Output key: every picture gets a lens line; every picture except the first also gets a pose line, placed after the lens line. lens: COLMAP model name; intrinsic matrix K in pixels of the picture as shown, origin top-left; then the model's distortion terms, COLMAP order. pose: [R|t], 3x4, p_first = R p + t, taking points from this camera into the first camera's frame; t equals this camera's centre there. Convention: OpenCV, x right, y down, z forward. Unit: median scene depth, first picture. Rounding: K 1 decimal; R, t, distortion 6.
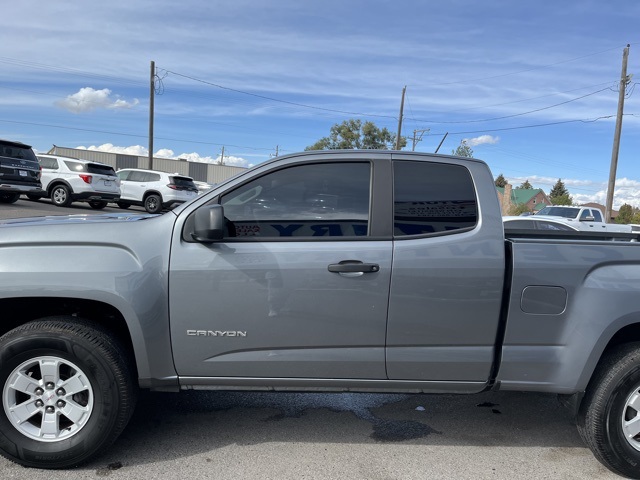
lens RADIAL K [[484.0, 0, 323.3], [0, 484.0, 241.8], [0, 0, 1]] dist [0.079237, -0.109276]
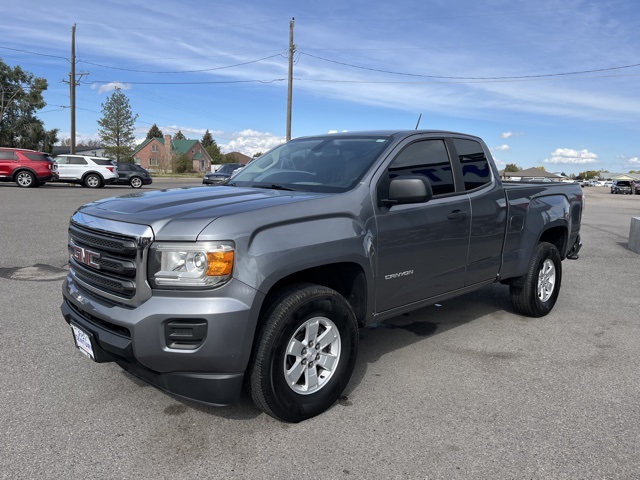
lens RADIAL K [[485.4, 0, 317.9], [0, 485.4, 233.5], [0, 0, 1]] dist [0.069678, -0.104421]
pose [[0.776949, -0.121963, 0.617637, -0.176588], [0.069803, 0.991695, 0.108019, -0.011633], [-0.625682, -0.040812, 0.779010, 0.018397]]
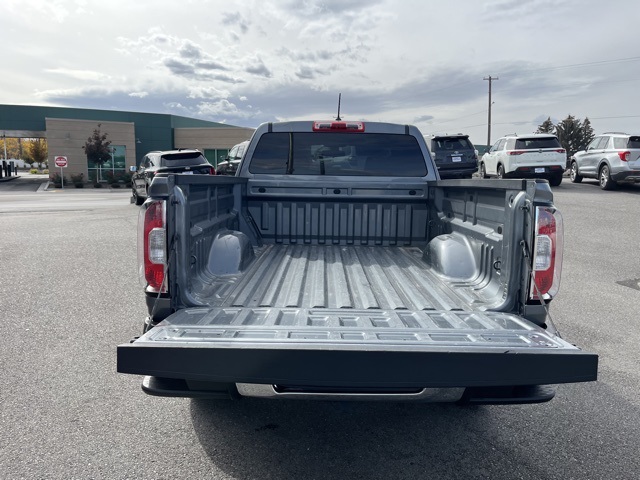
lens RADIAL K [[484.1, 0, 318.8], [0, 484.1, 232.3], [0, 0, 1]] dist [0.067197, -0.096759]
pose [[-0.096099, 0.063607, -0.993337, 0.287823], [-0.097841, 0.992520, 0.073020, 0.004457], [0.990551, 0.104207, -0.089157, 0.220566]]
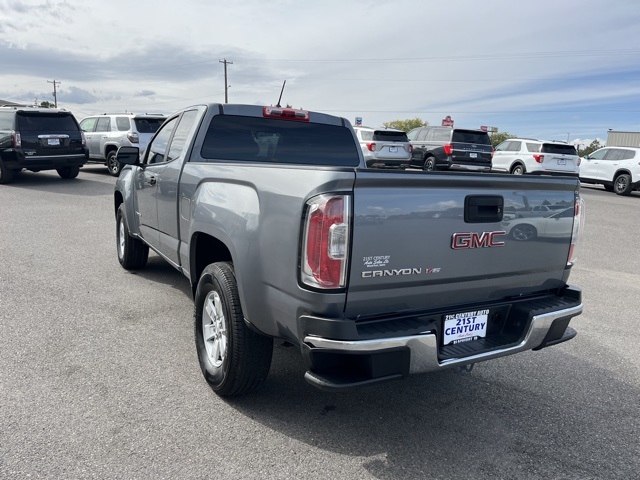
lens RADIAL K [[485.1, 0, 314.1], [0, 485.1, 238.4], [0, 0, 1]] dist [0.066531, -0.094851]
pose [[0.423304, 0.106778, -0.899673, 0.276681], [-0.095410, 0.992763, 0.072935, 0.011427], [0.900950, 0.054964, 0.430428, 0.118923]]
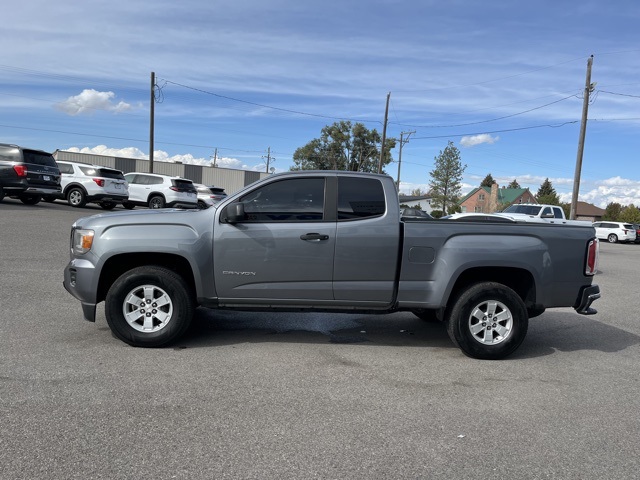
lens RADIAL K [[483.8, 0, 317.8], [0, 483.8, 244.6], [0, 0, 1]] dist [0.075687, -0.093551]
pose [[0.999970, -0.006045, 0.004903, 0.009964], [0.006020, 0.999969, 0.005112, 0.010866], [-0.004934, -0.005082, 0.999975, -0.120932]]
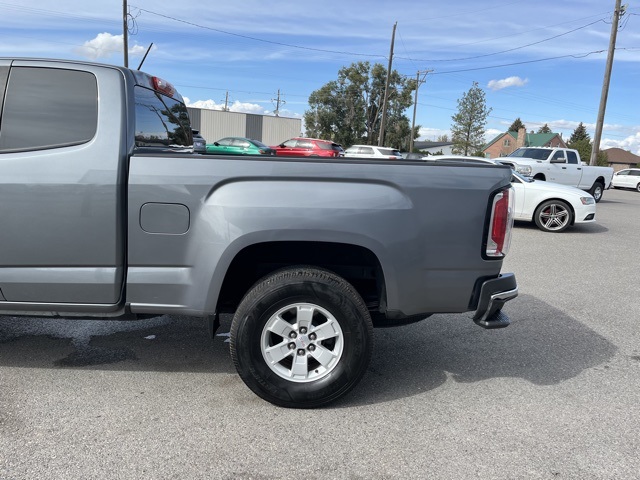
lens RADIAL K [[485.1, 0, 314.1], [0, 485.1, 238.4], [0, 0, 1]] dist [0.066531, -0.094851]
pose [[0.998609, 0.003260, -0.052624, 0.123543], [0.001924, 0.995169, 0.098159, 0.010260], [0.052690, -0.098124, 0.993778, 0.013036]]
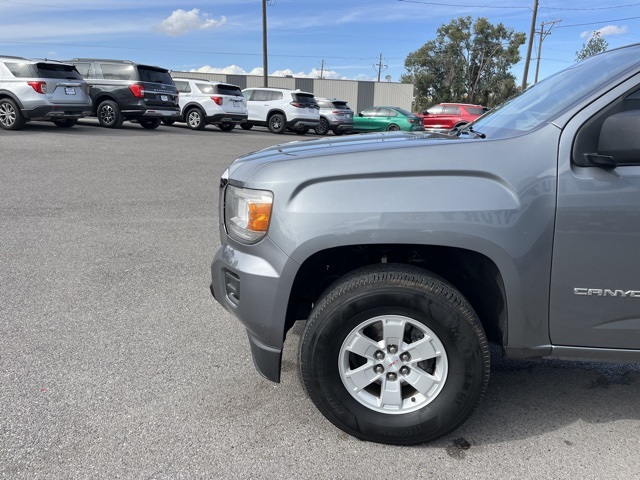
lens RADIAL K [[485.1, 0, 314.1], [0, 485.1, 238.4], [0, 0, 1]] dist [0.066531, -0.094851]
pose [[0.976954, 0.004359, -0.213407, -0.074923], [0.030344, 0.986802, 0.159066, -0.003172], [0.211284, -0.161875, 0.963927, 0.032272]]
